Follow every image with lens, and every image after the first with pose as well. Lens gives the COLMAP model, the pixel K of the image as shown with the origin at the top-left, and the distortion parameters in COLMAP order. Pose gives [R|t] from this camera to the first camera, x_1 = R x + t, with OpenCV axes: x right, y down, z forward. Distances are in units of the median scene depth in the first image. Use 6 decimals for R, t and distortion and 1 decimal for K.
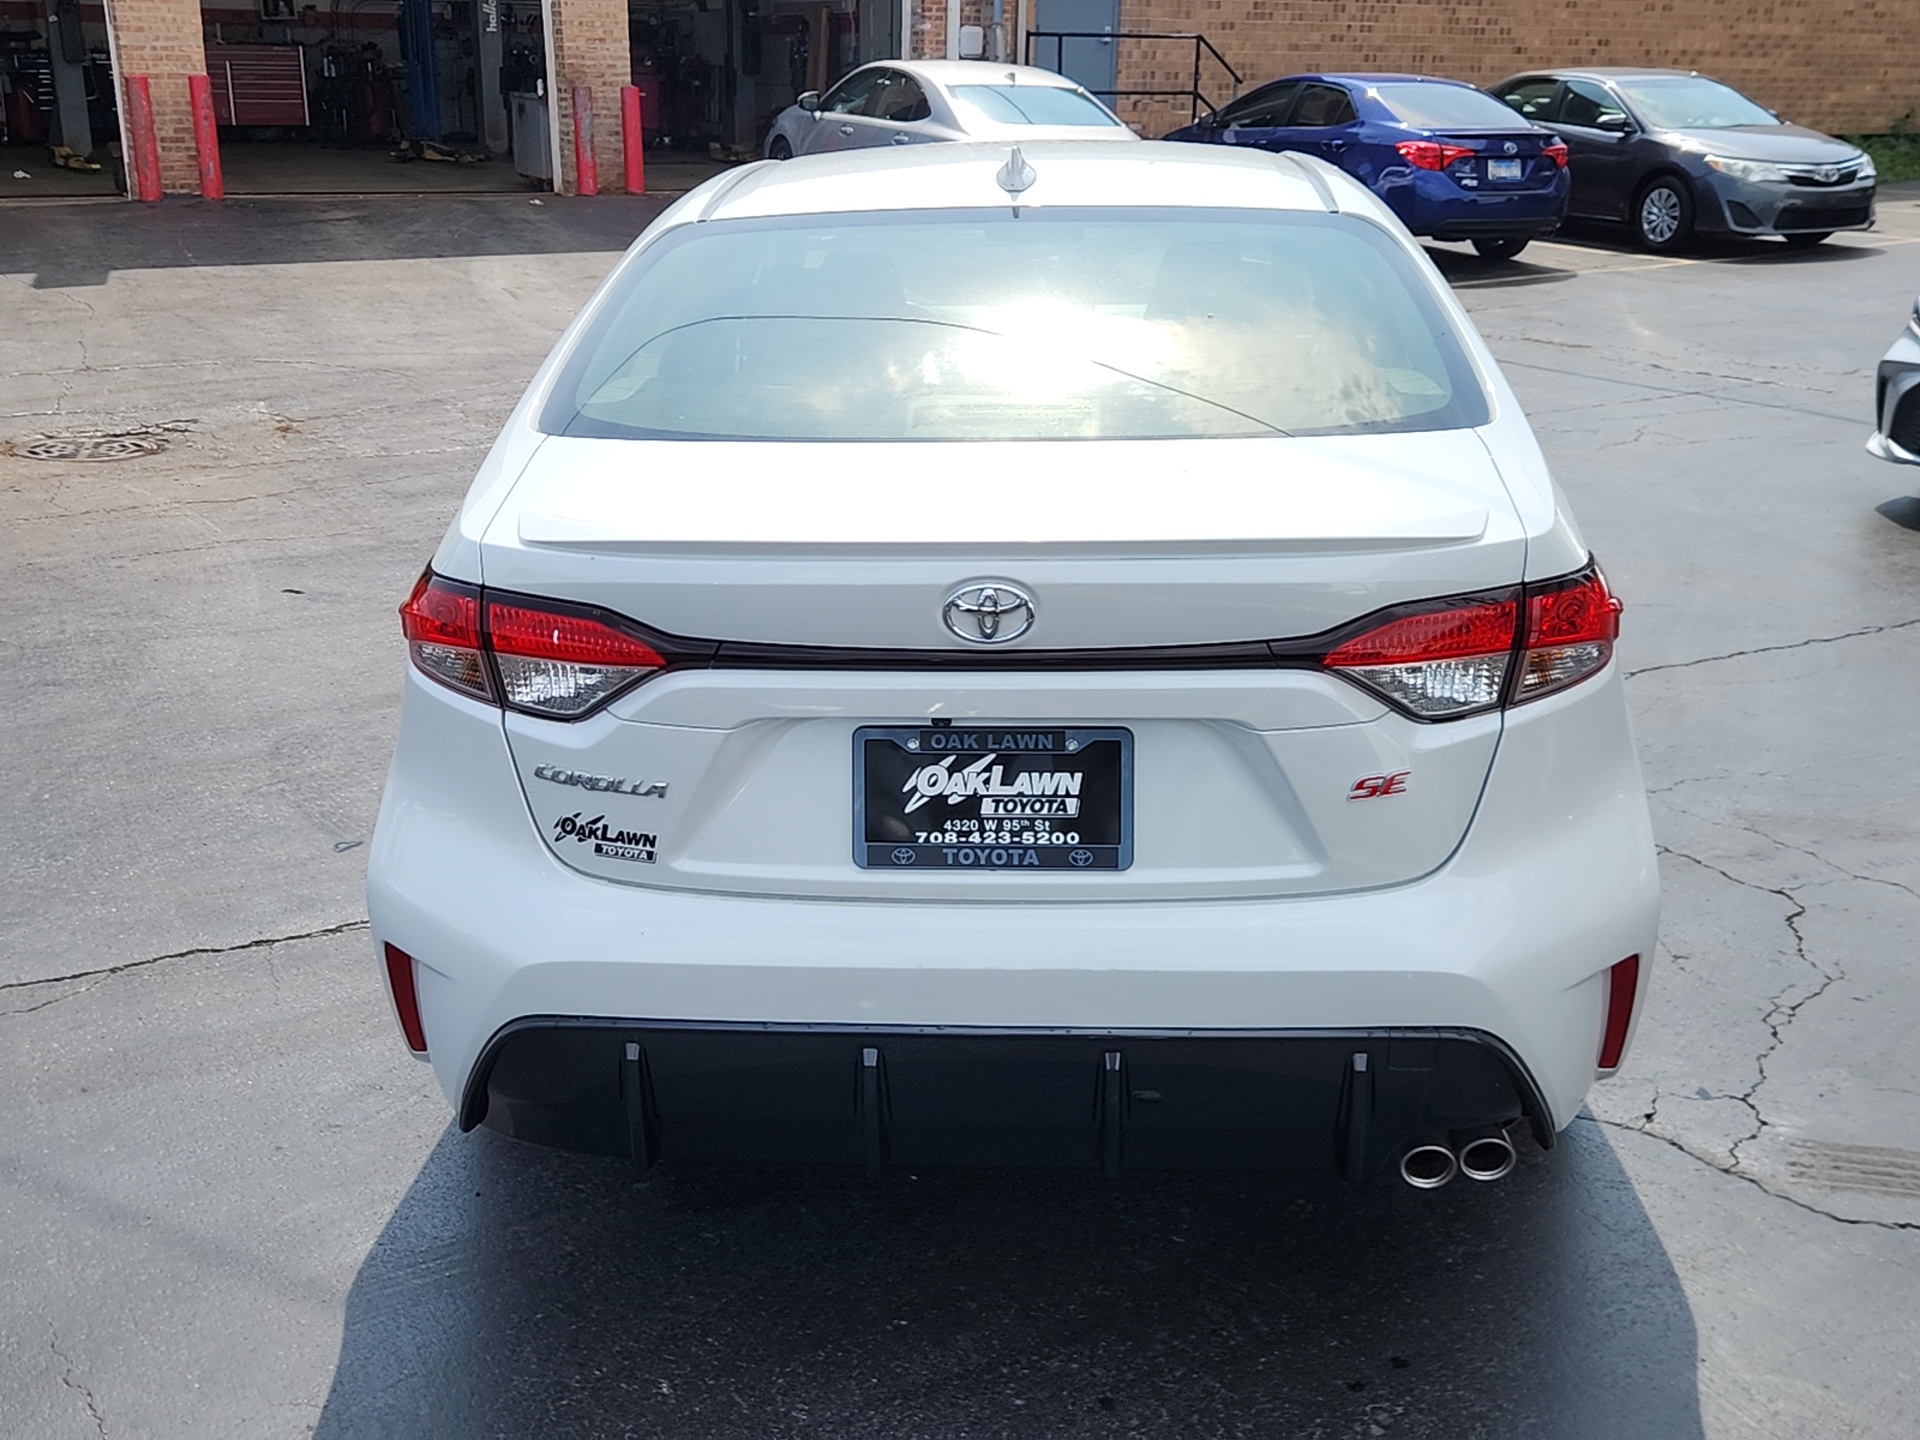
lens RADIAL K [[1827.8, 0, 953.7], [0, 1827.8, 735.7], [0, 0, 1]] dist [0.028411, 0.000000]
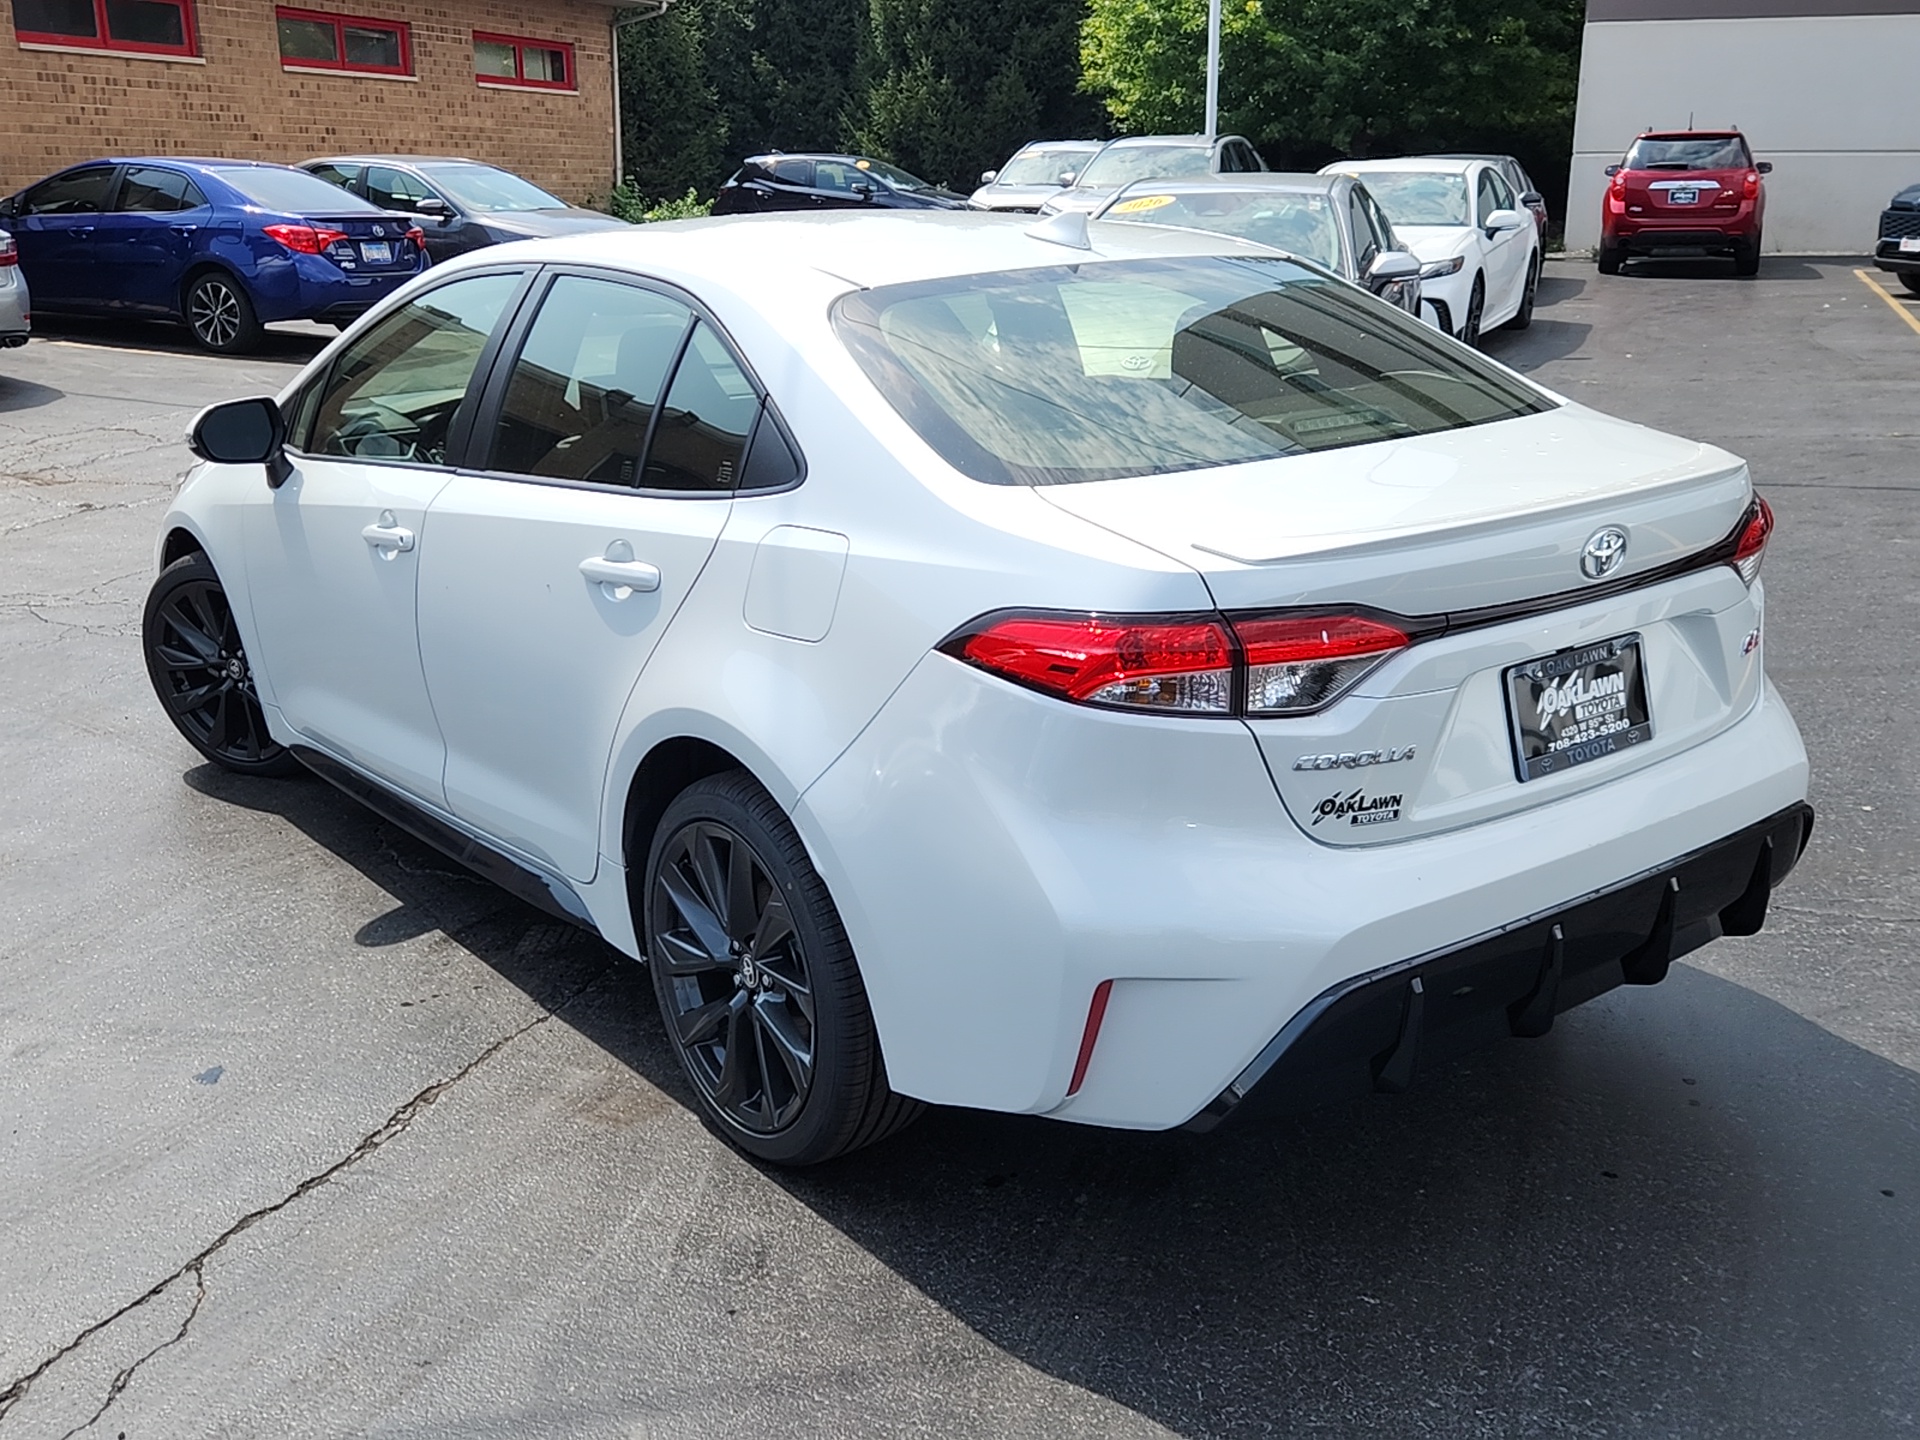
lens RADIAL K [[1827.8, 0, 951.6], [0, 1827.8, 731.6], [0, 0, 1]] dist [0.028411, 0.000000]
pose [[0.767500, -0.192117, 0.611584, -1.055382], [0.219440, 0.975135, 0.030936, -0.079972], [-0.602320, 0.110462, 0.790575, 0.251062]]
